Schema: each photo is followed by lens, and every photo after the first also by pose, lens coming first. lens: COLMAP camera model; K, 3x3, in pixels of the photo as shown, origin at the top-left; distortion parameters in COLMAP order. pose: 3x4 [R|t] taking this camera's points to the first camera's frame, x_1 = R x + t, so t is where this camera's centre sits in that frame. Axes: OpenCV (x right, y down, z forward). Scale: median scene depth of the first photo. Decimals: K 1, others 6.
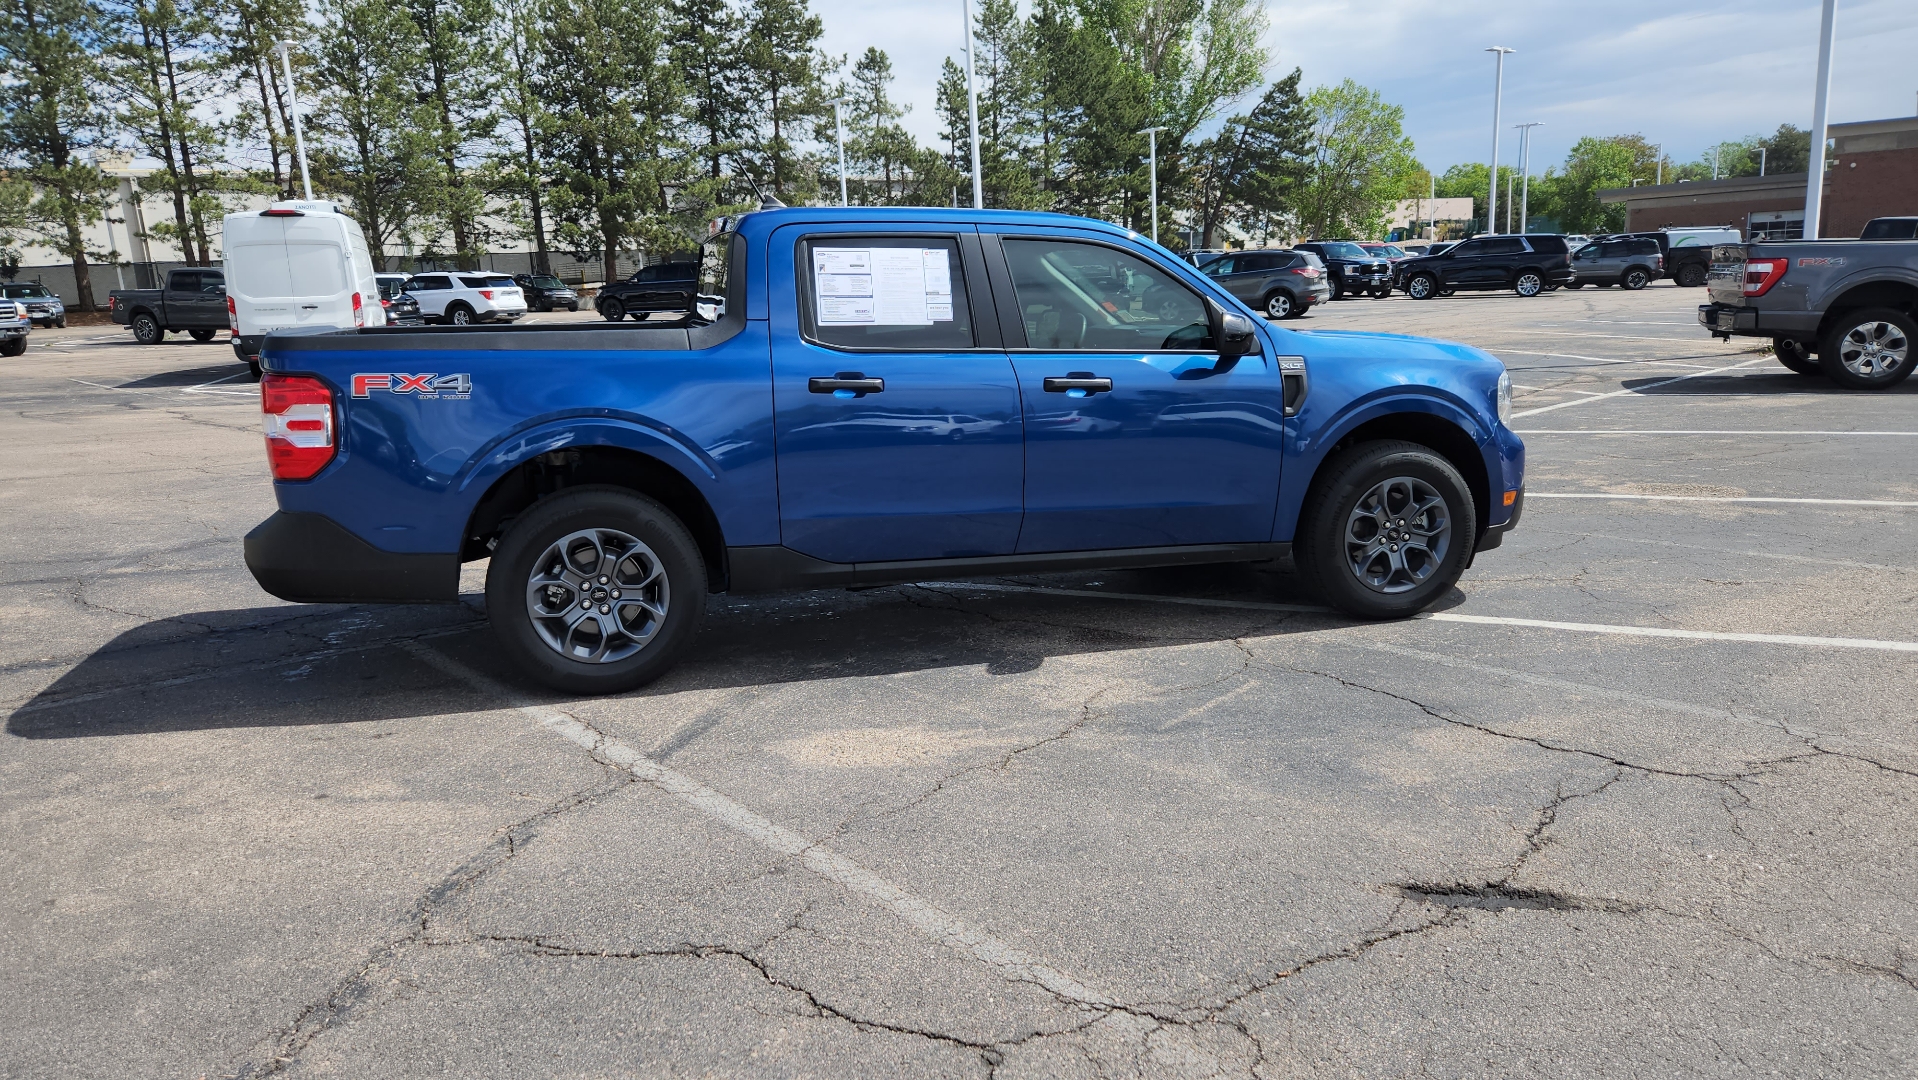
lens RADIAL K [[1286.0, 0, 936.4], [0, 1286.0, 546.2], [0, 0, 1]] dist [0.064150, -0.049635]
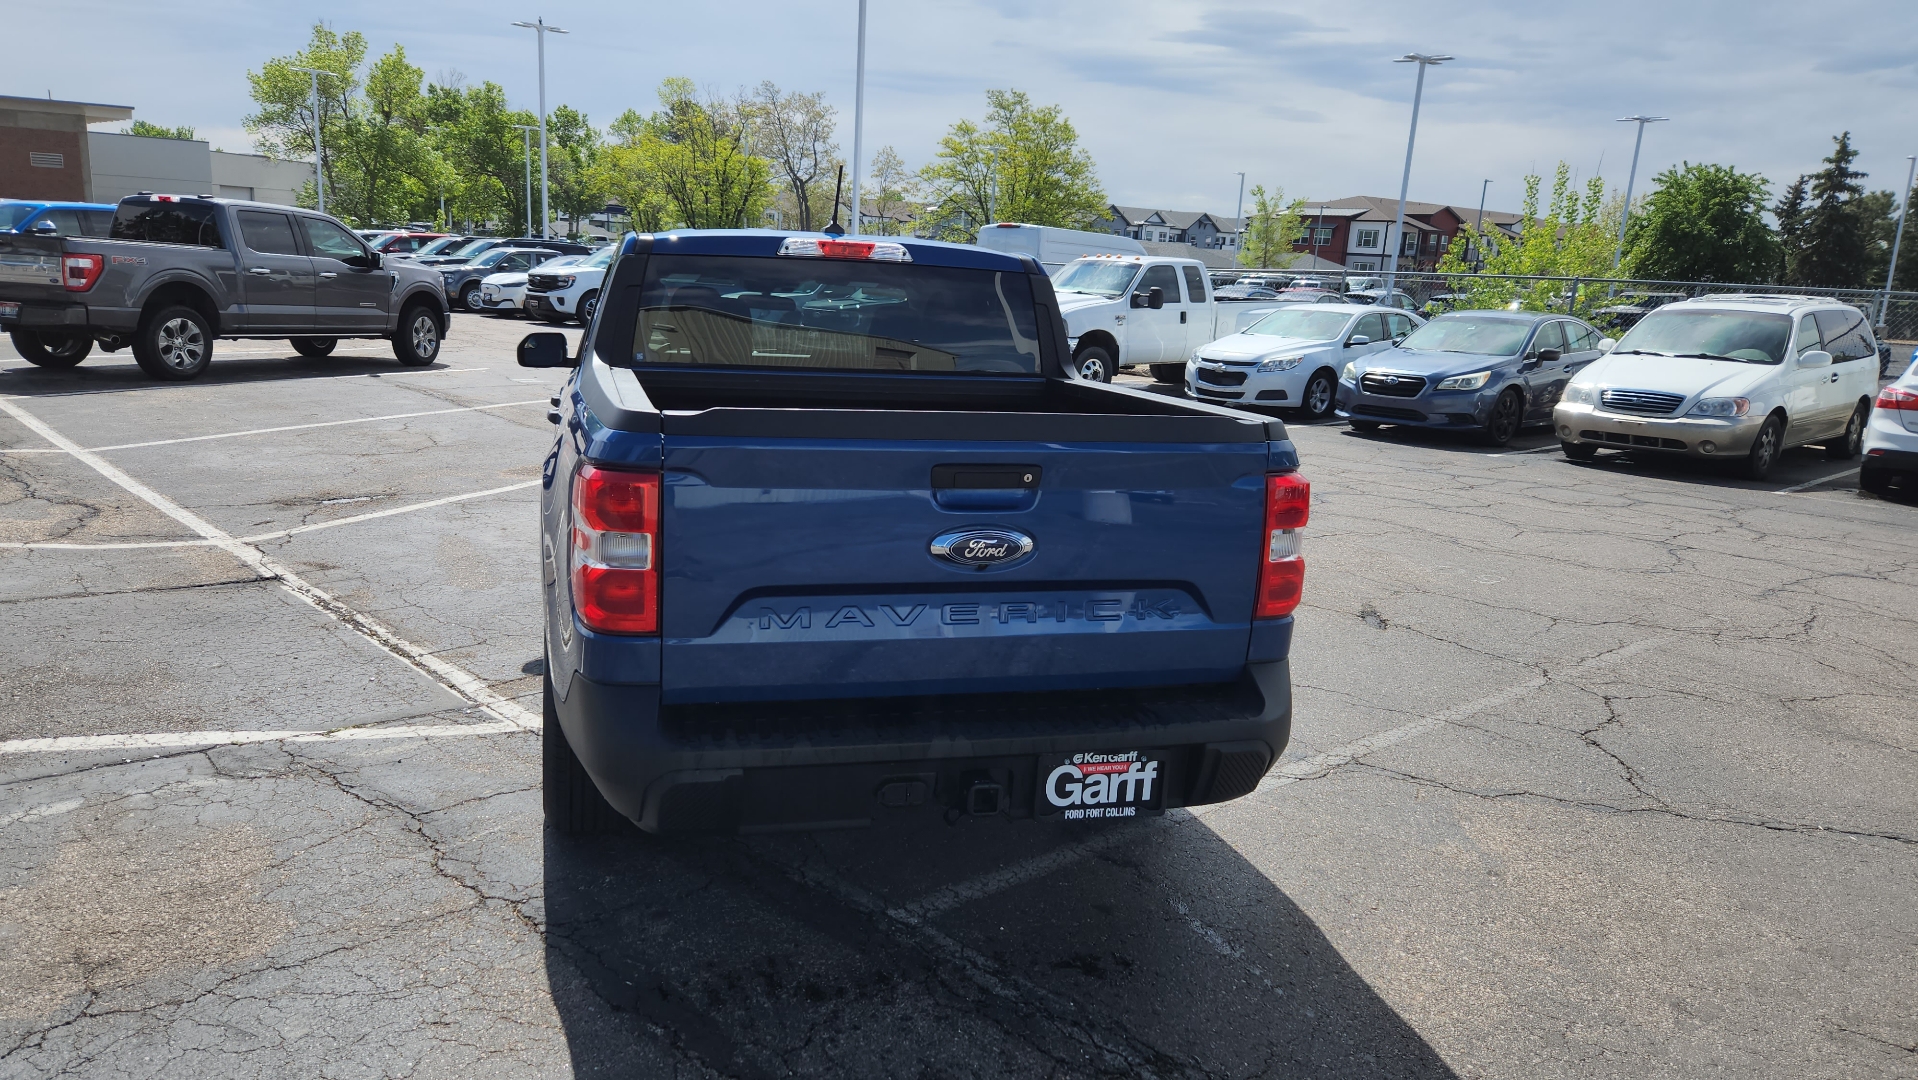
lens RADIAL K [[1282.6, 0, 926.8], [0, 1282.6, 532.3], [0, 0, 1]] dist [0.070542, -0.058647]
pose [[-0.001608, -0.163937, 0.986469, -0.378707], [0.151362, 0.975065, 0.162289, -0.076395], [-0.988477, 0.149575, 0.023246, 0.369248]]
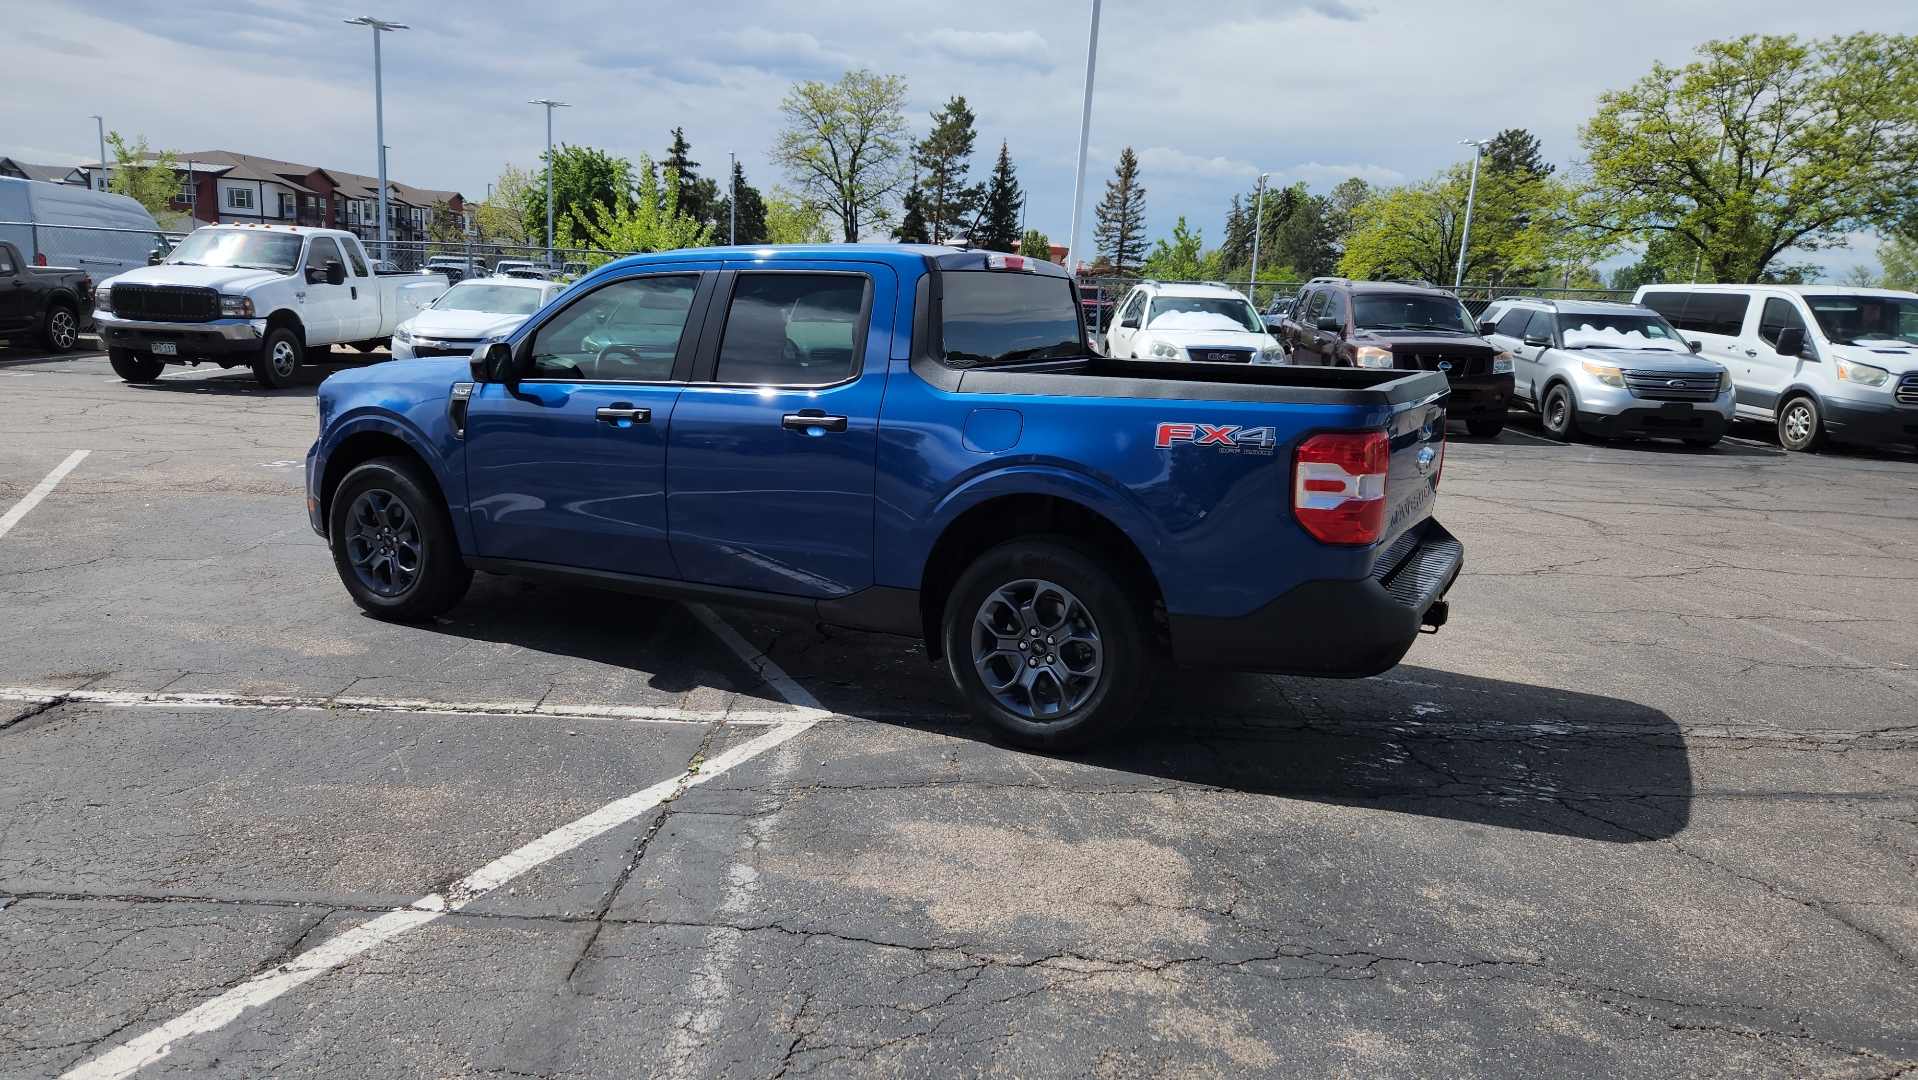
lens RADIAL K [[1282.6, 0, 927.4], [0, 1282.6, 547.6], [0, 0, 1]] dist [0.070542, -0.058647]
pose [[-0.733016, -0.129573, 0.667756, -0.309135], [0.119777, 0.941762, 0.314225, -0.138066], [-0.669583, 0.310313, -0.674807, 0.681450]]
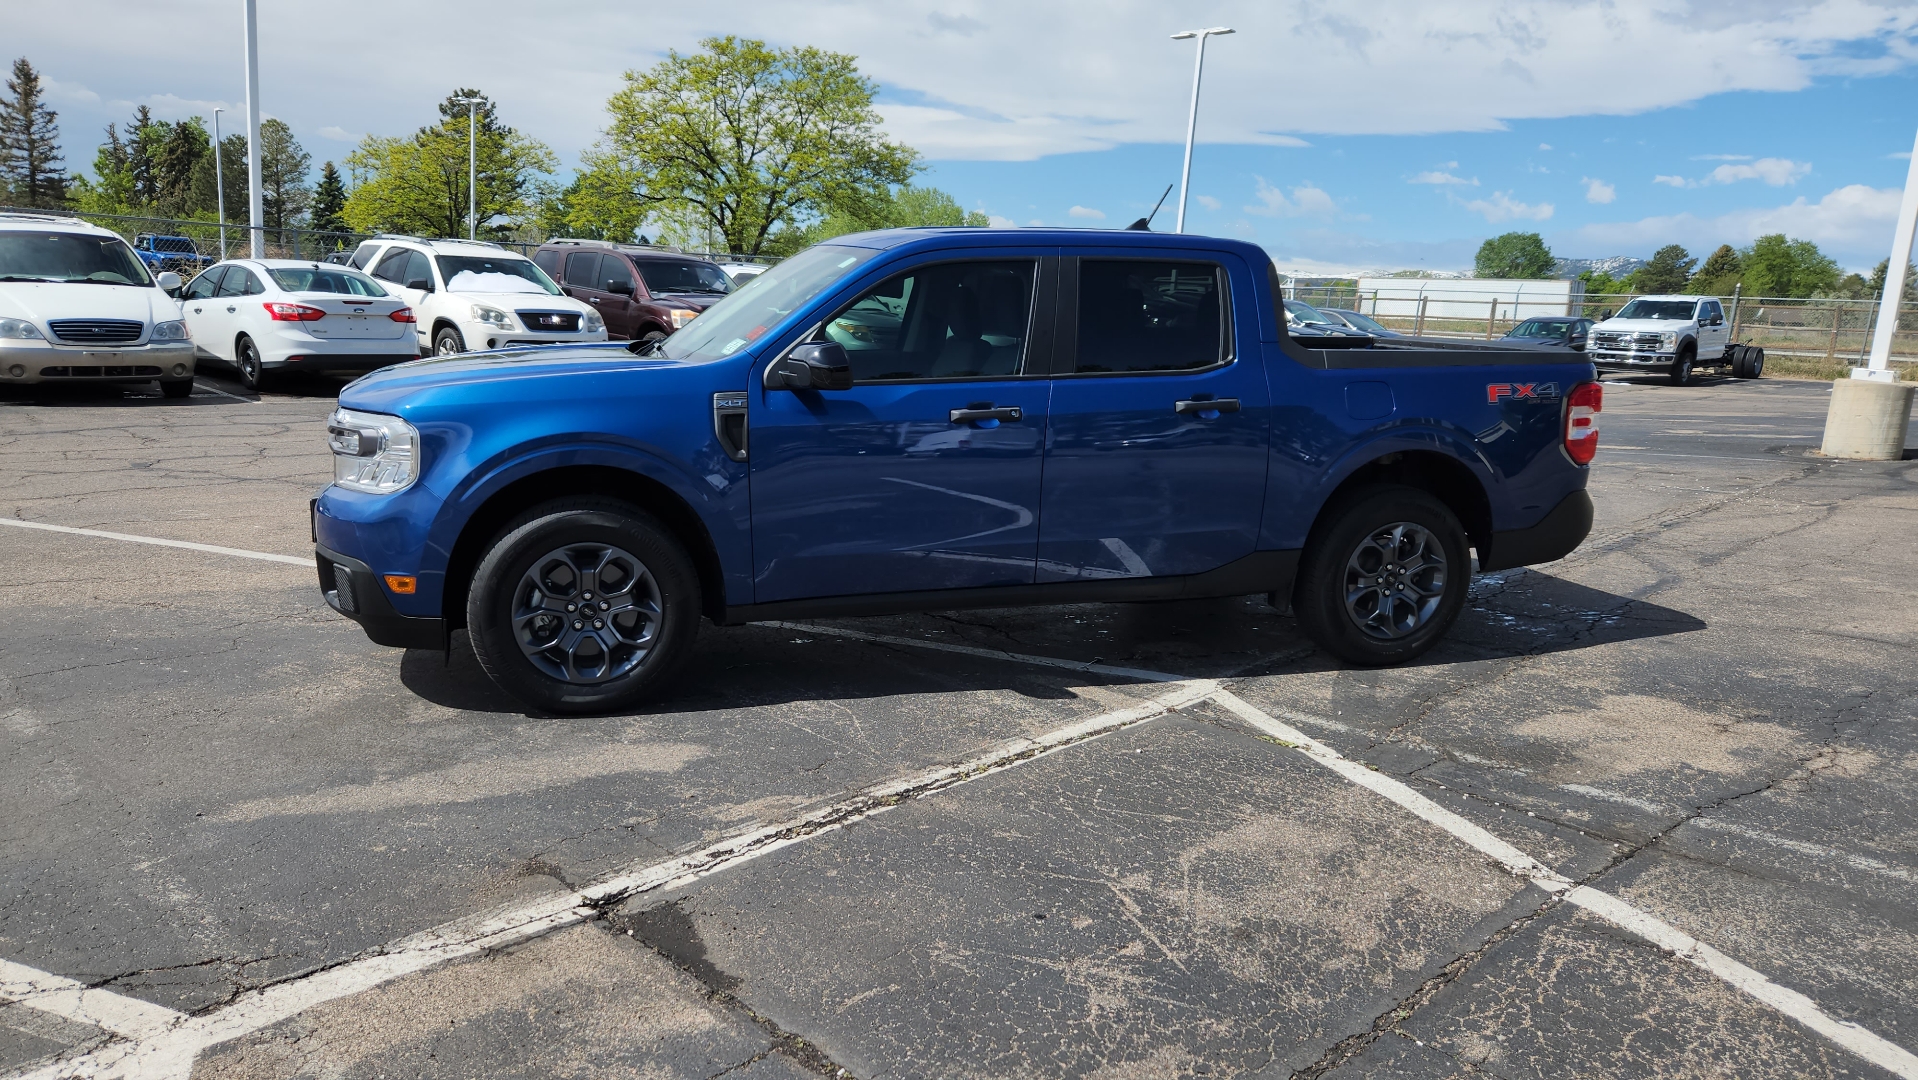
lens RADIAL K [[1281.4, 0, 930.5], [0, 1281.4, 543.4], [0, 0, 1]] dist [0.068598, -0.056040]
pose [[-0.999175, -0.003487, -0.040473, 0.032387], [-0.018815, 0.922723, 0.385004, -0.165901], [0.036003, 0.385448, -0.922027, 0.799813]]
